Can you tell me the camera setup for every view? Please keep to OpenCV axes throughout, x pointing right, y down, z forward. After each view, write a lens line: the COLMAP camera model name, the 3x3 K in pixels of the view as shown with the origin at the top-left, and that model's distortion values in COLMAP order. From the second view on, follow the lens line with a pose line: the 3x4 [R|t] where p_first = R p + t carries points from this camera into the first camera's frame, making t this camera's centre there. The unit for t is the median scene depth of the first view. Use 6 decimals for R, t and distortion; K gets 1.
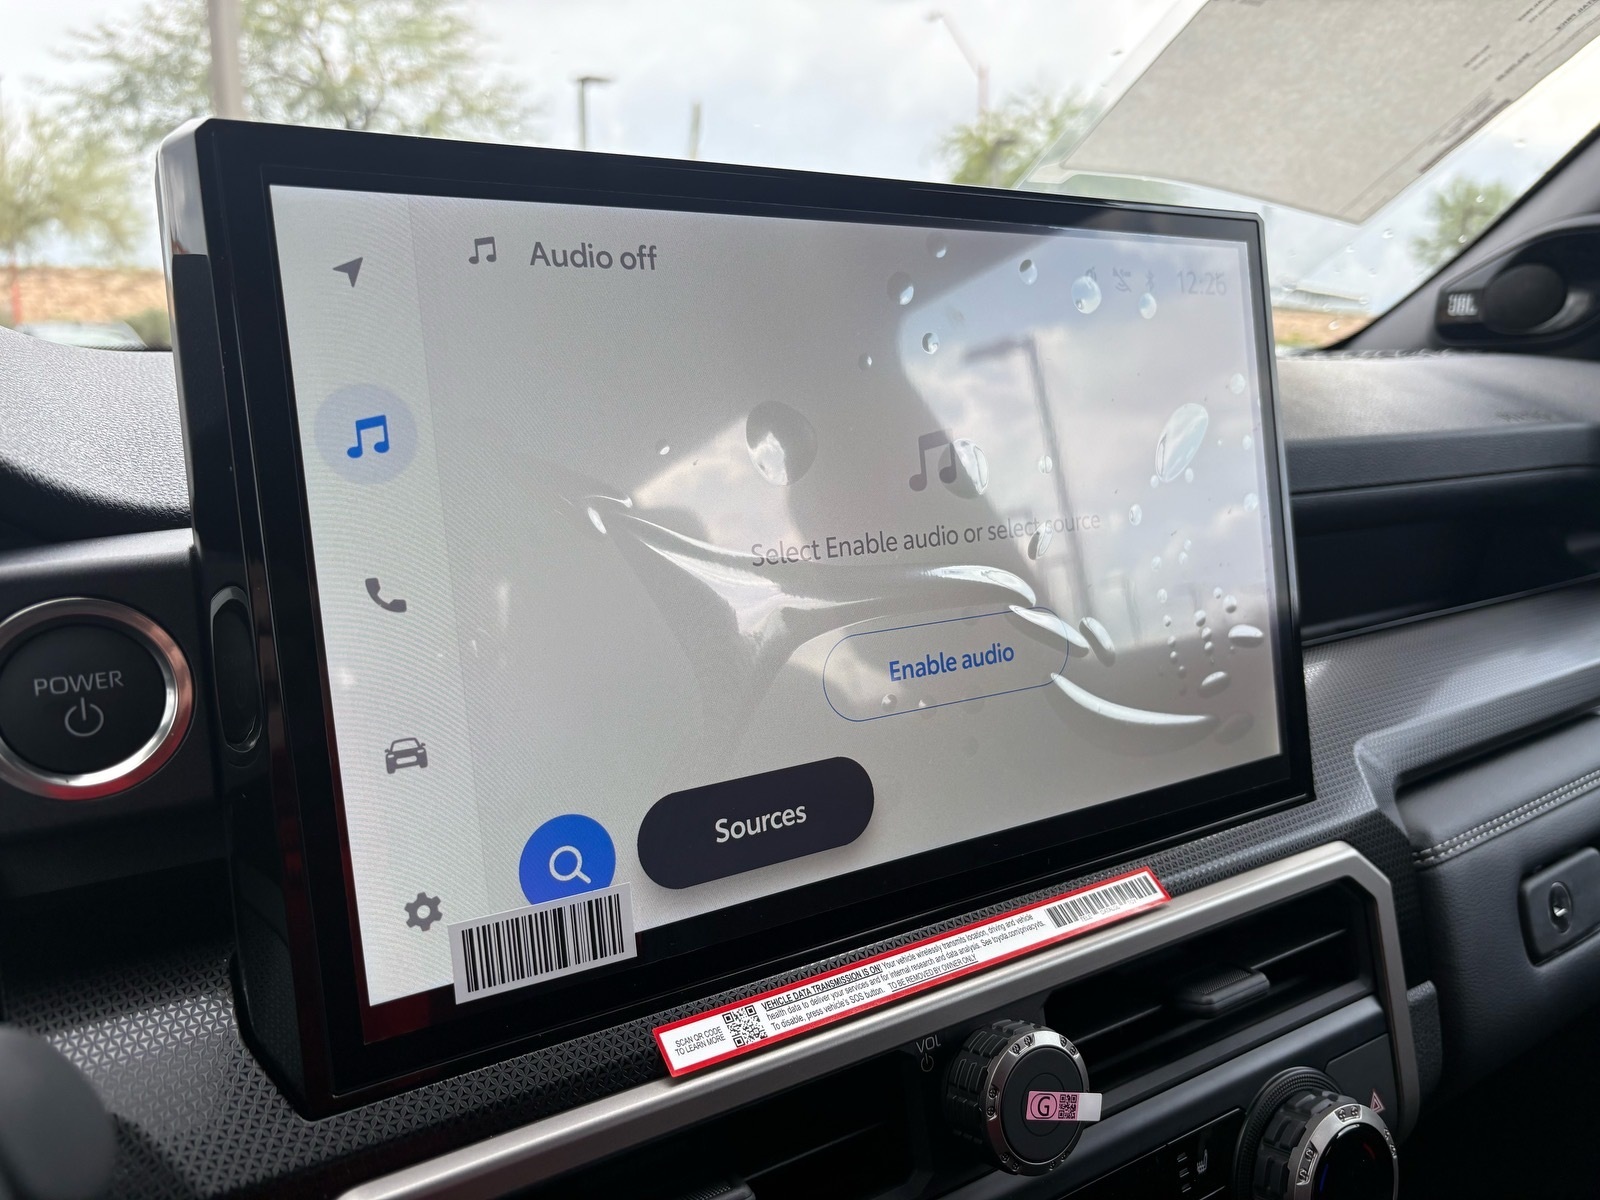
lens RADIAL K [[1233.4, 0, 798.5], [0, 1233.4, 599.6], [0, 0, 1]] dist [0.026958, -0.045428]
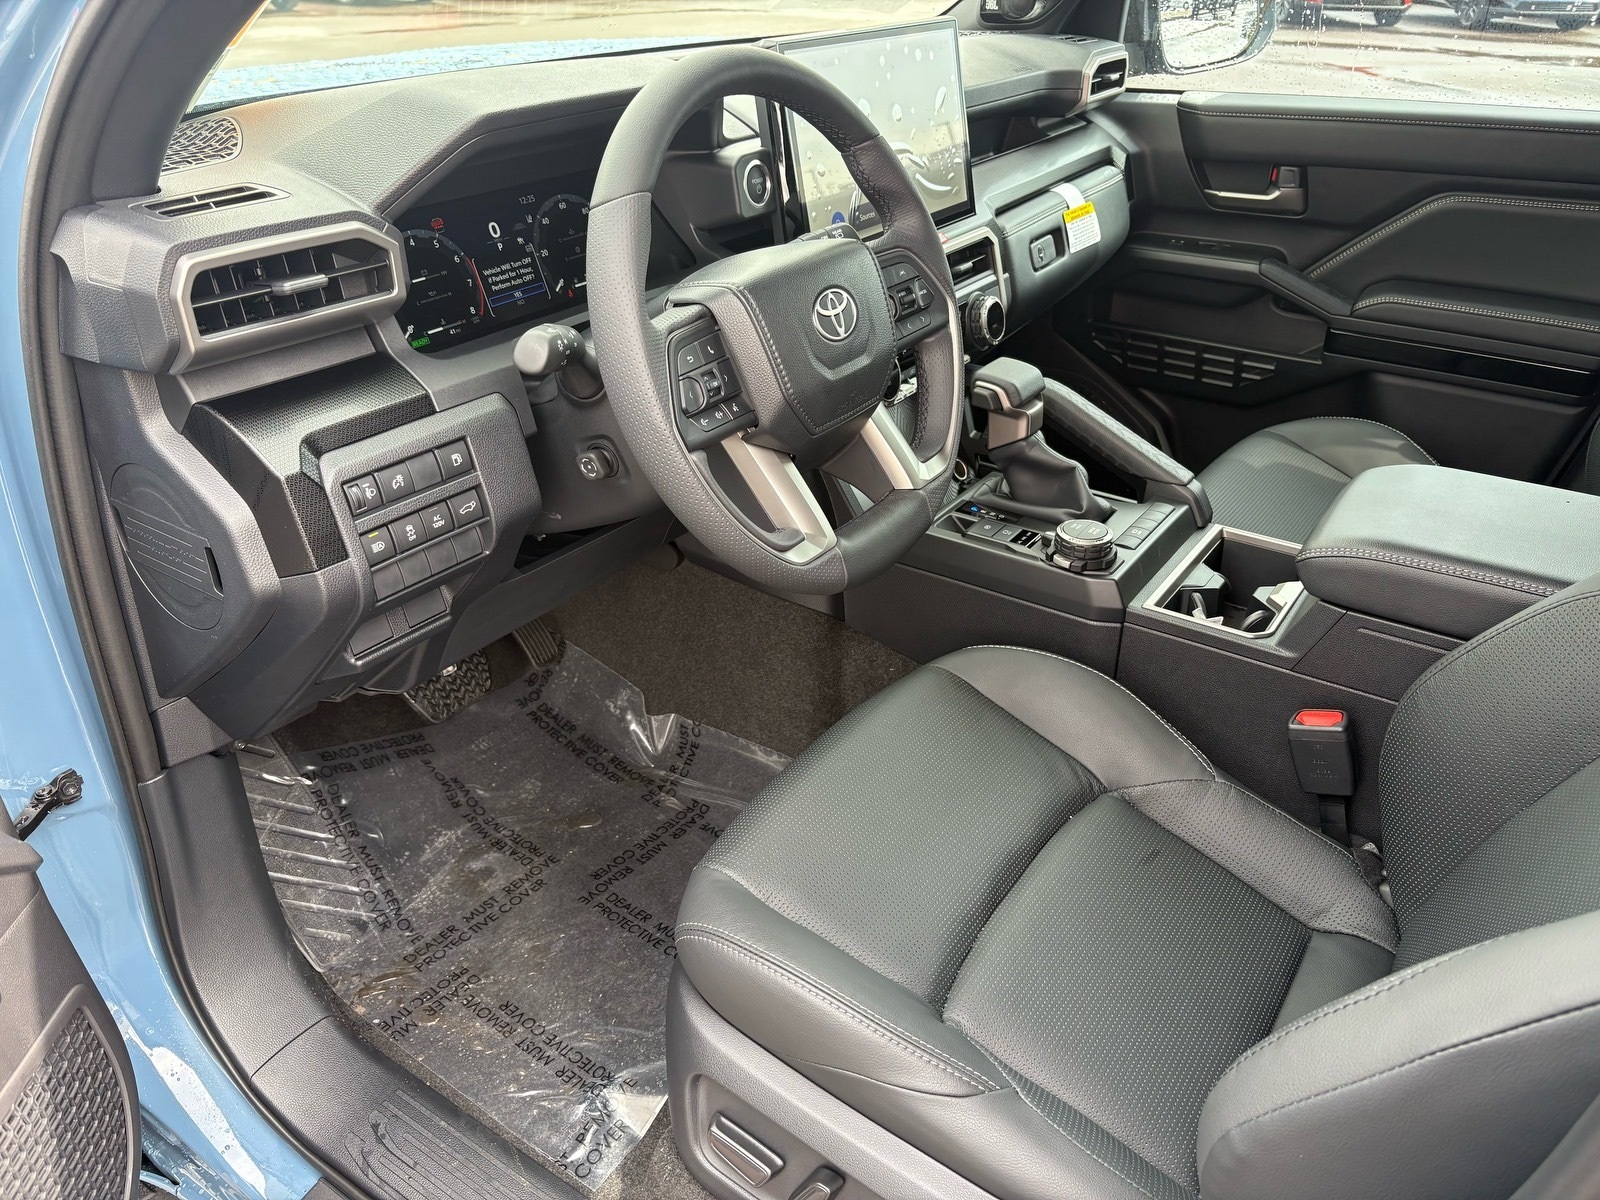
lens RADIAL K [[1233.4, 0, 799.2], [0, 1233.4, 610.2], [0, 0, 1]] dist [0.026958, -0.045428]
pose [[0.922680, -0.192897, 0.333844, -1.429455], [0.081822, 0.944094, 0.319362, 0.074356], [-0.376784, -0.267353, 0.886880, -2.183731]]
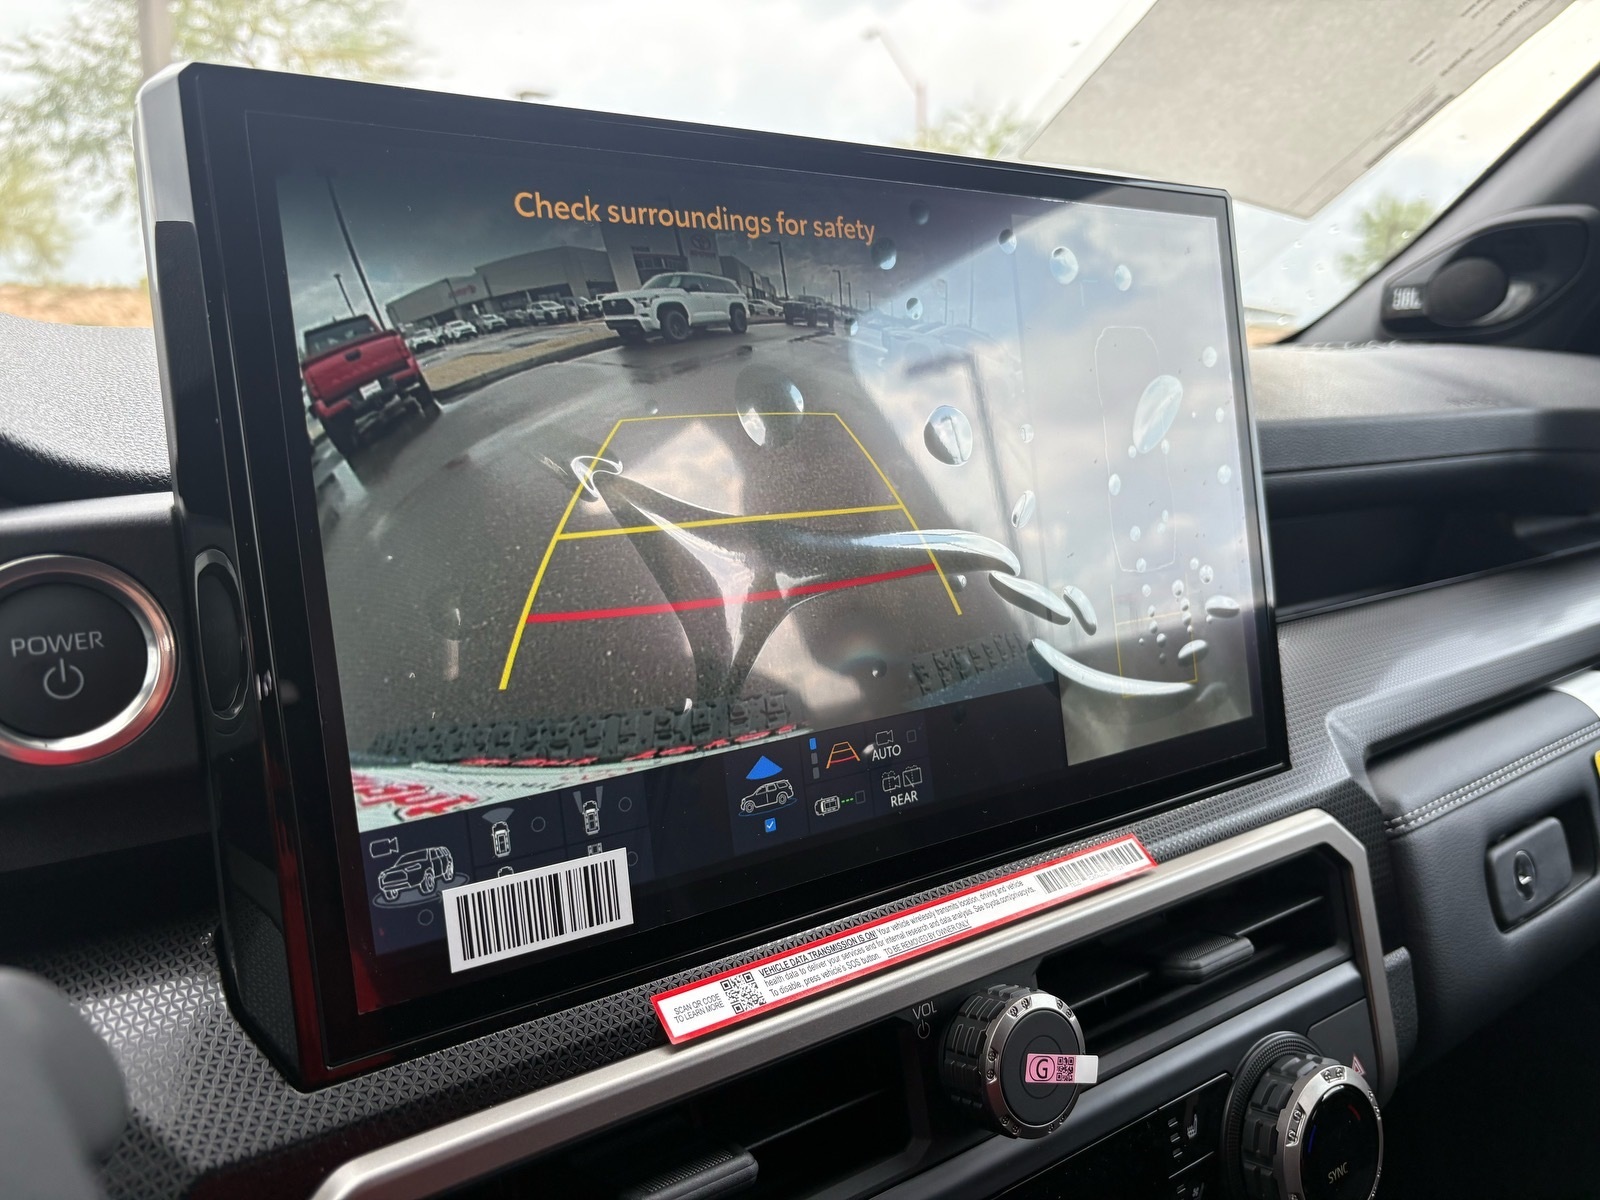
lens RADIAL K [[1233.4, 0, 798.0], [0, 1233.4, 598.7], [0, 0, 1]] dist [0.026958, -0.045428]
pose [[0.998965, -0.012077, 0.043858, -0.030462], [0.012618, 0.999847, -0.012076, 0.033350], [-0.043706, 0.012616, 0.998965, 0.006883]]
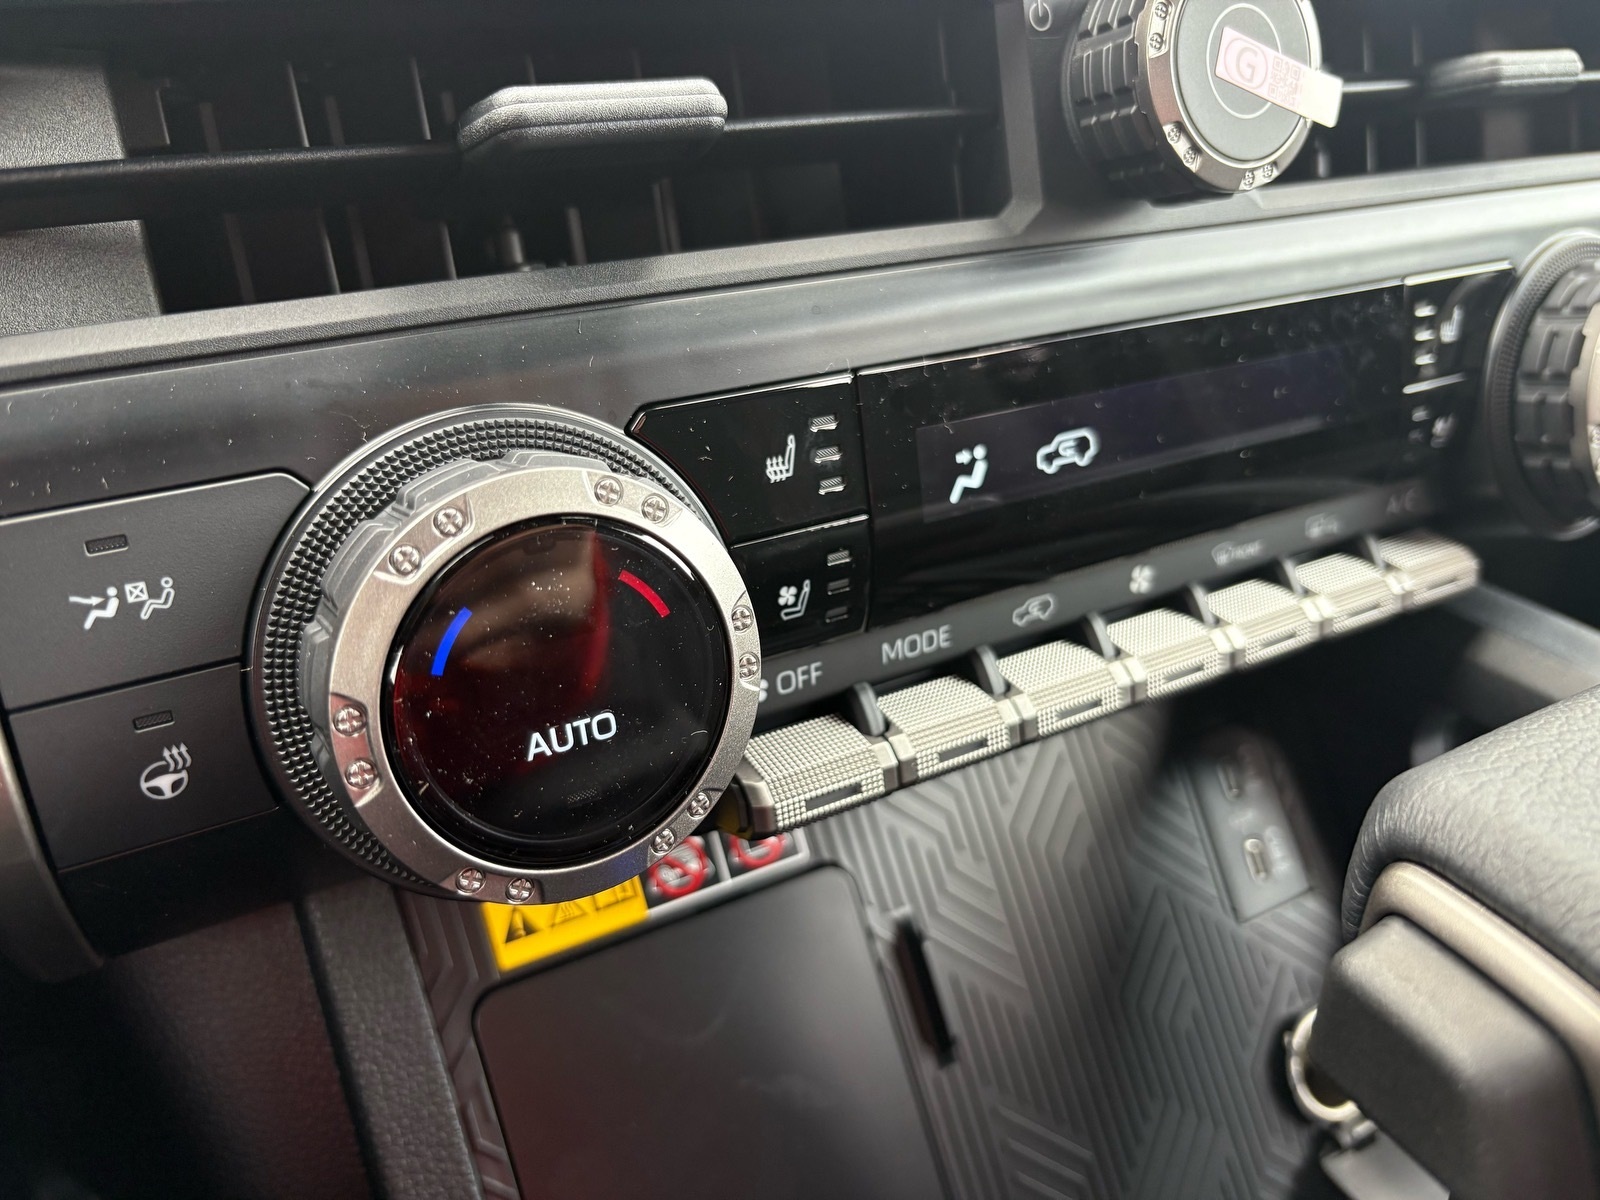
lens RADIAL K [[1233.4, 0, 790.6], [0, 1233.4, 588.0], [0, 0, 1]] dist [0.026958, -0.045428]
pose [[0.998185, 0.018560, -0.057297, 0.020336], [-0.004136, 0.970211, 0.242224, 0.417530], [0.060086, -0.241548, 0.968527, 0.306536]]
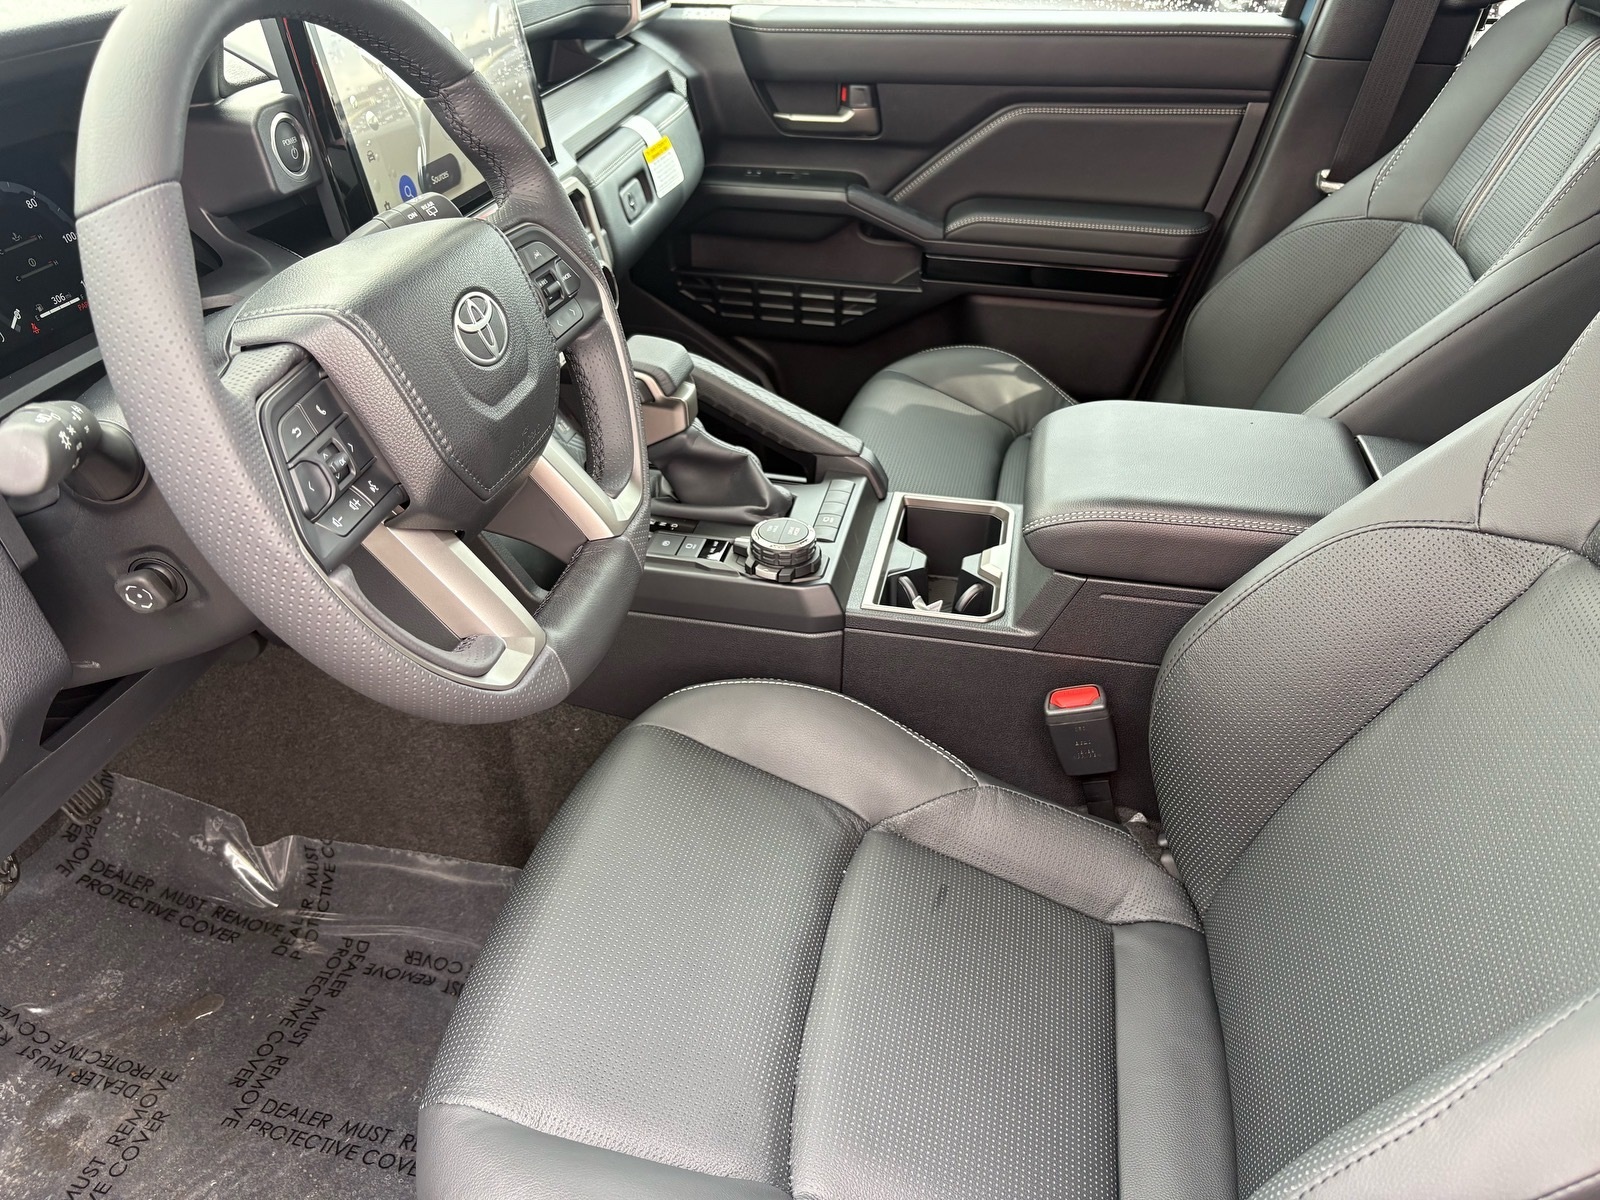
lens RADIAL K [[1233.4, 0, 813.4], [0, 1233.4, 610.6], [0, 0, 1]] dist [0.026958, -0.045428]
pose [[0.689701, -0.376725, 0.618377, -1.346871], [0.128960, 0.904255, 0.407052, 0.022453], [-0.712518, -0.200999, 0.672249, -1.523923]]
